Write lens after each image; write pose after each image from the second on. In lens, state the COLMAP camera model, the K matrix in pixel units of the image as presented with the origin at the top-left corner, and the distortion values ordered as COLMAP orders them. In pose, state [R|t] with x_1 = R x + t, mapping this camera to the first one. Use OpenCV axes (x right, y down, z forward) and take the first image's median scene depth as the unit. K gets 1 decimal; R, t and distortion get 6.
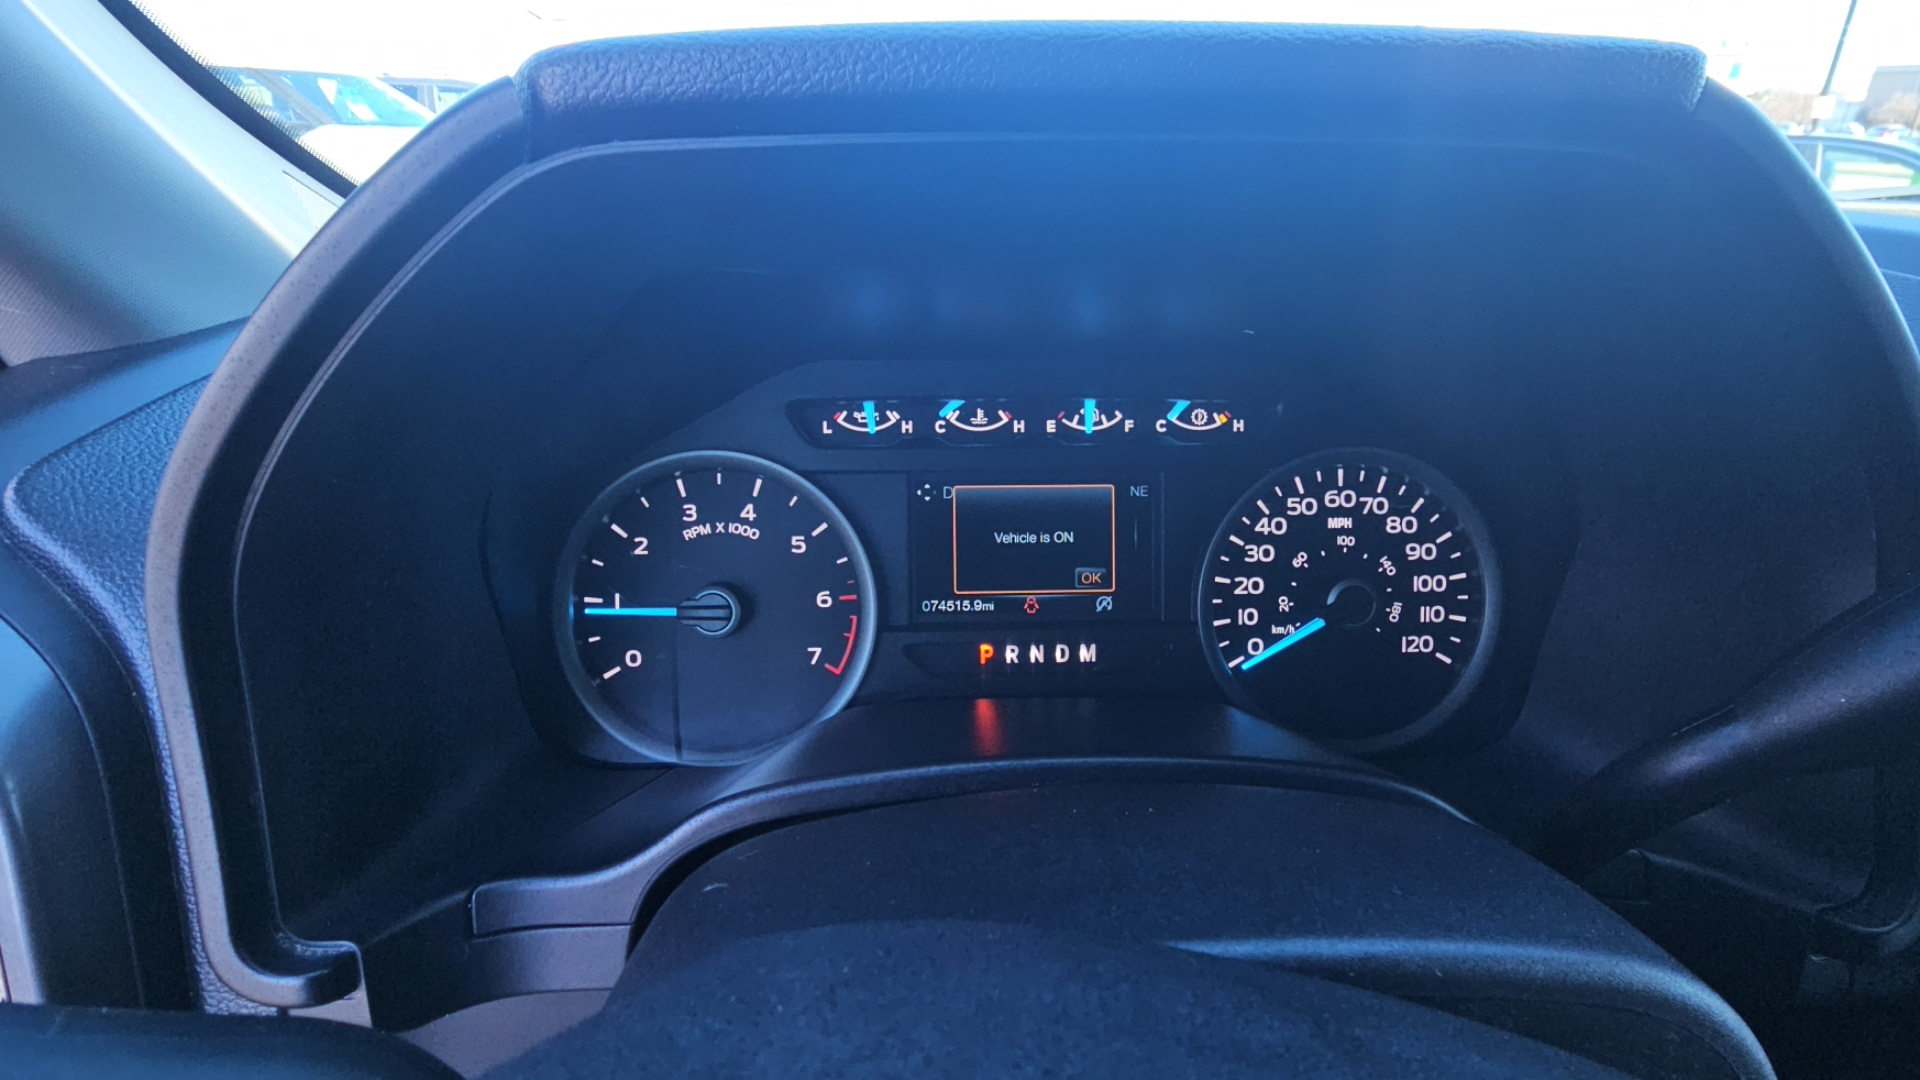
lens RADIAL K [[855.0, 0, 978.4], [0, 855.0, 545.2], [0, 0, 1]] dist [0.009249, -0.006876]
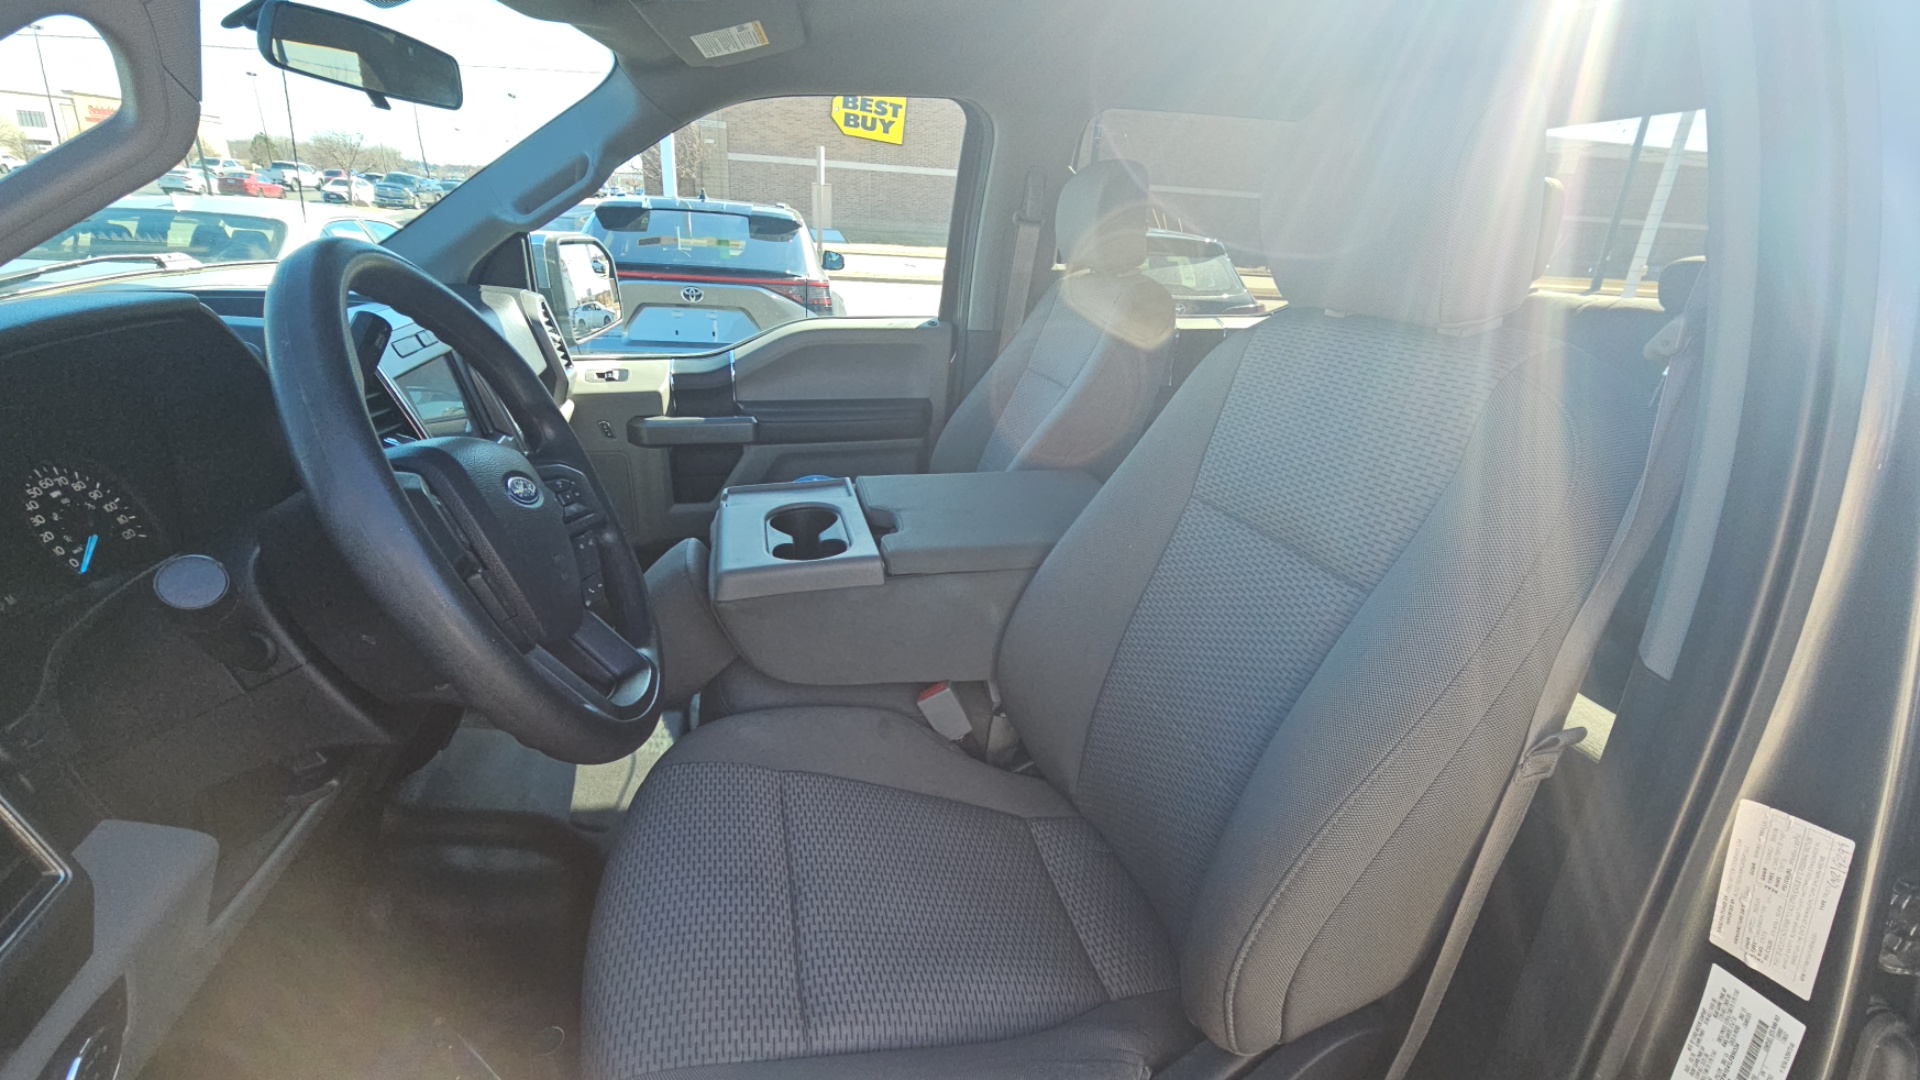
lens RADIAL K [[855.0, 0, 968.3], [0, 855.0, 552.2], [0, 0, 1]] dist [0.009249, -0.006876]
pose [[-0.204804, -0.359796, 0.910276, -1.859217], [0.370811, 0.832148, 0.412345, 0.051375], [-0.905845, 0.421990, -0.037011, -0.771055]]
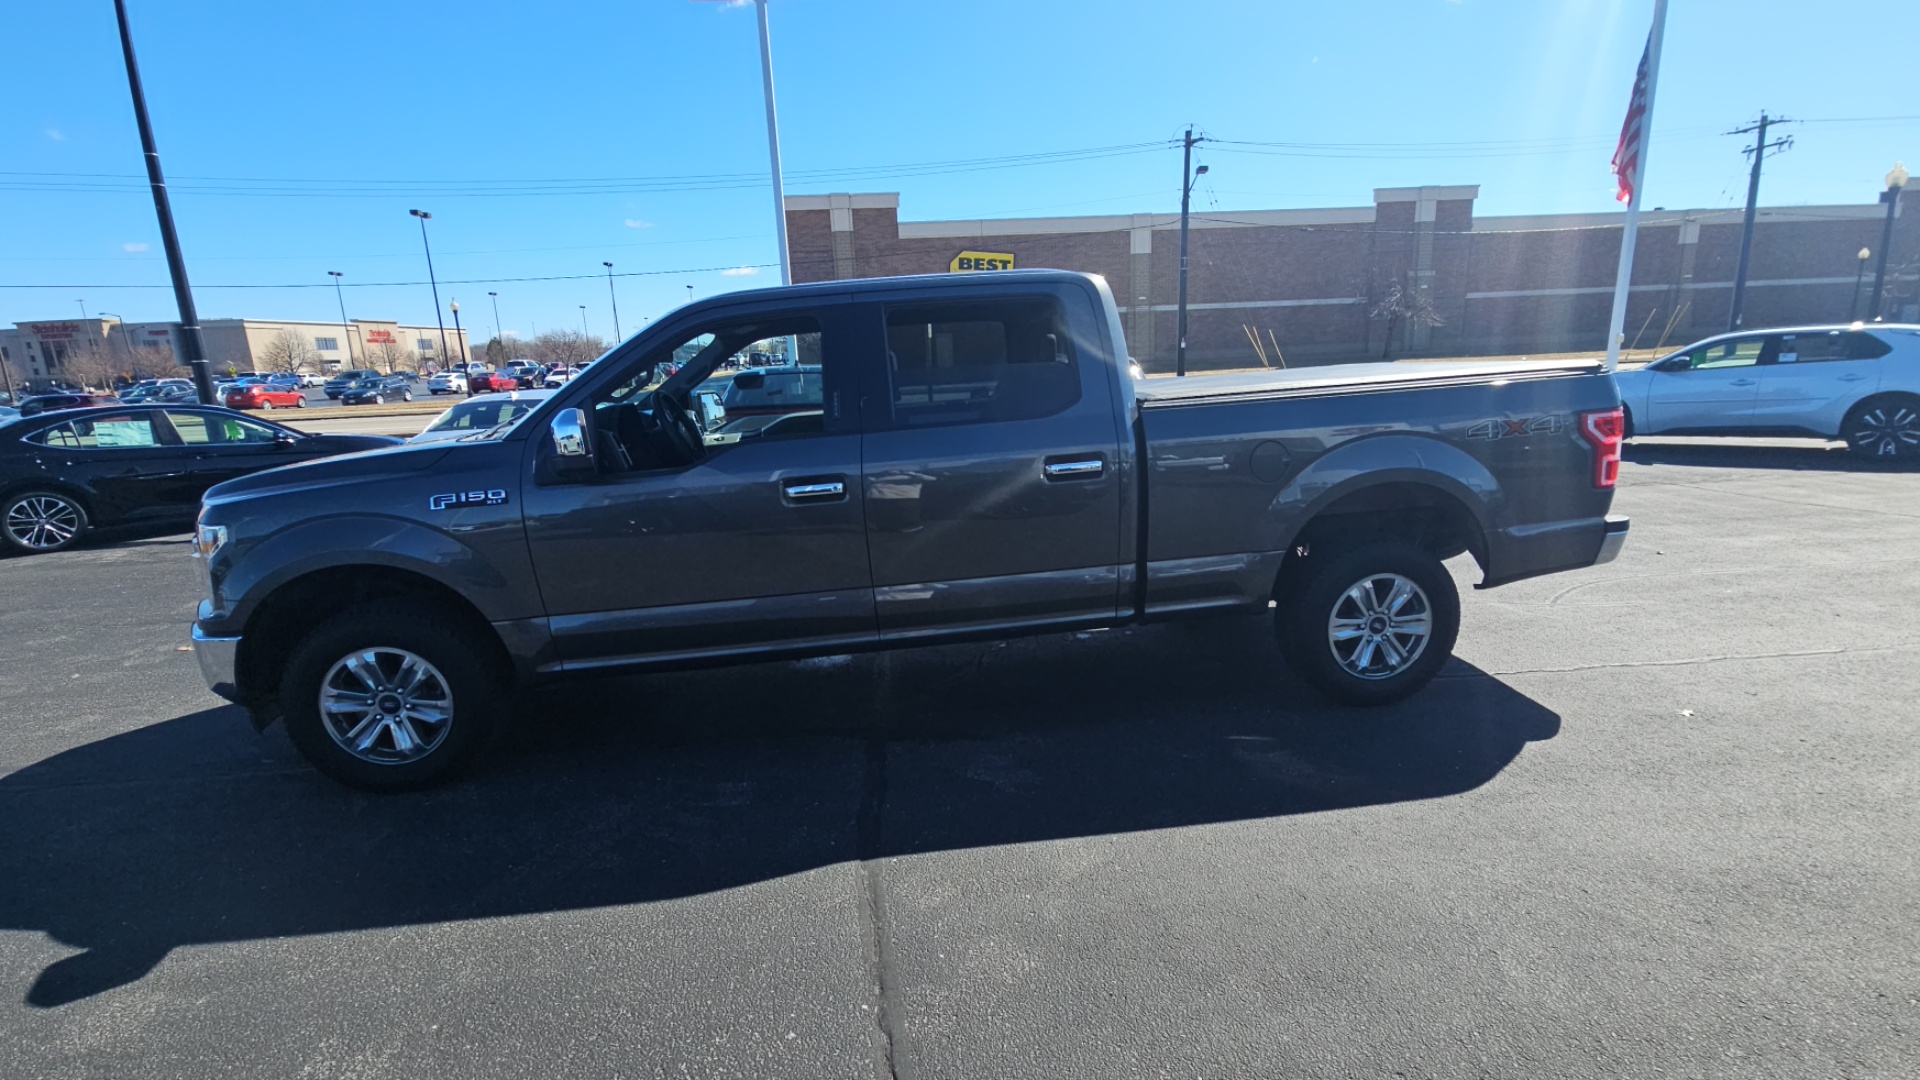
lens RADIAL K [[855.0, 0, 968.5], [0, 855.0, 557.4], [0, 0, 1]] dist [0.009249, -0.006876]
pose [[-0.055870, -0.222953, 0.973227, -6.578335], [0.465235, 0.856649, 0.222955, 0.529996], [-0.883422, 0.465236, 0.055865, -1.948118]]
